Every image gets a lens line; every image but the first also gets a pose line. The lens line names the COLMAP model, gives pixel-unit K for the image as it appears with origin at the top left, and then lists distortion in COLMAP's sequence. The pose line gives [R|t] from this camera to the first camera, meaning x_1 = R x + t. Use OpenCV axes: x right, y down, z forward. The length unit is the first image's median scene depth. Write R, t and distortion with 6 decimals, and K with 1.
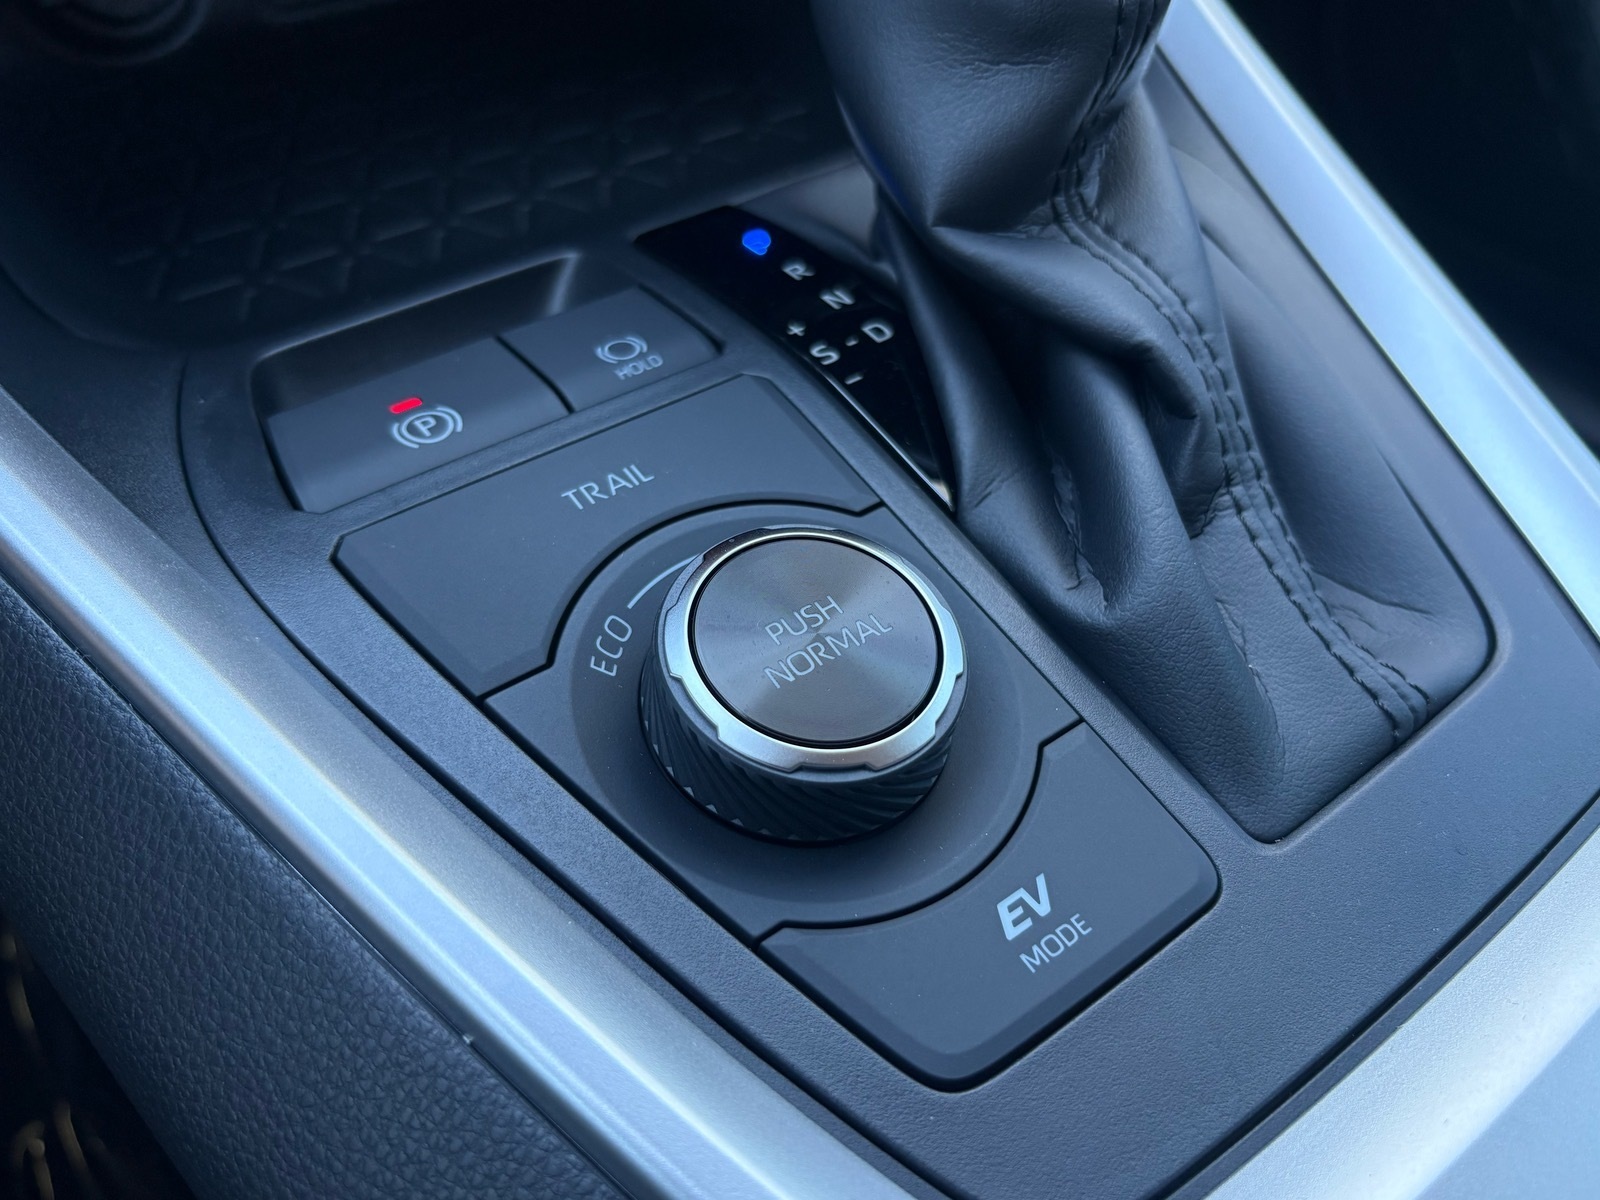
lens RADIAL K [[1362.4, 0, 820.9], [0, 1362.4, 601.2], [0, 0, 1]] dist [-0.087409, 0.104375]
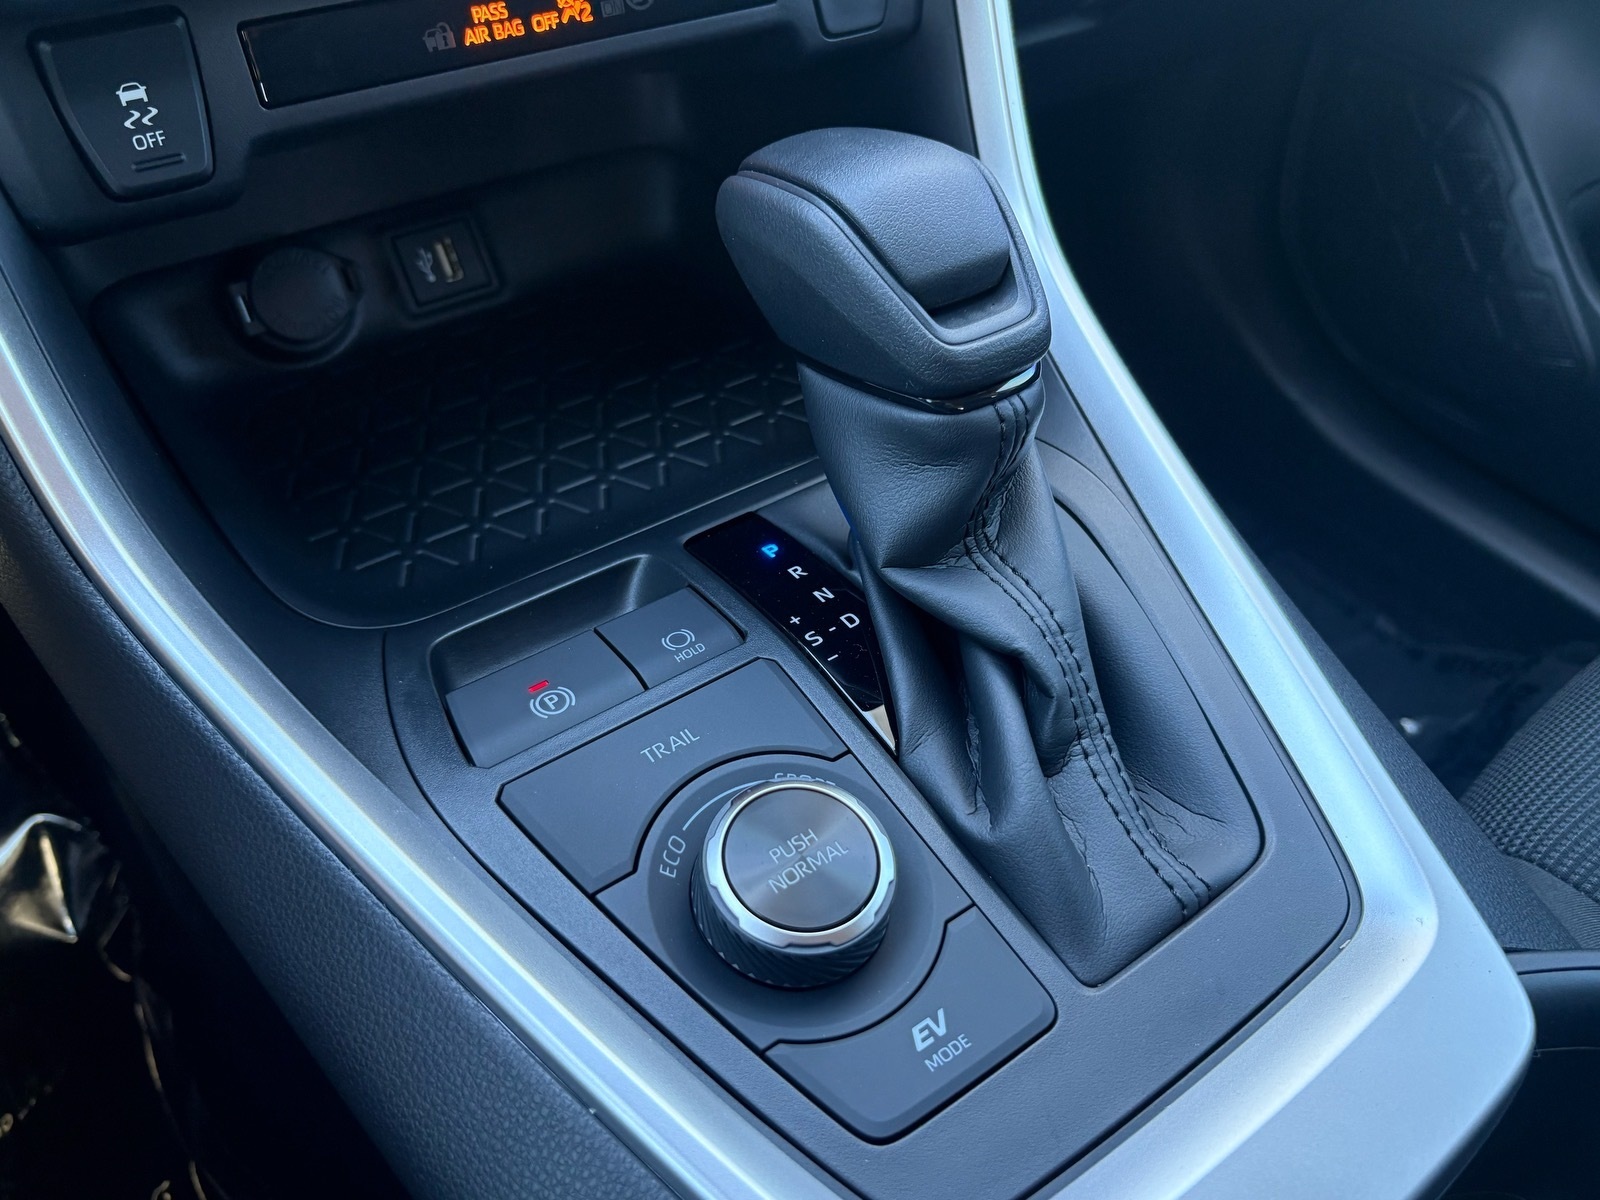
lens RADIAL K [[1291.9, 0, 800.0], [0, 1291.9, 600.0], [0, 0, 1]] dist [0.000559, -0.132978]
pose [[0.999177, -0.008506, -0.039658, 0.056738], [0.005875, 0.997804, -0.065970, -0.170735], [0.040132, 0.065682, 0.997033, -0.528658]]
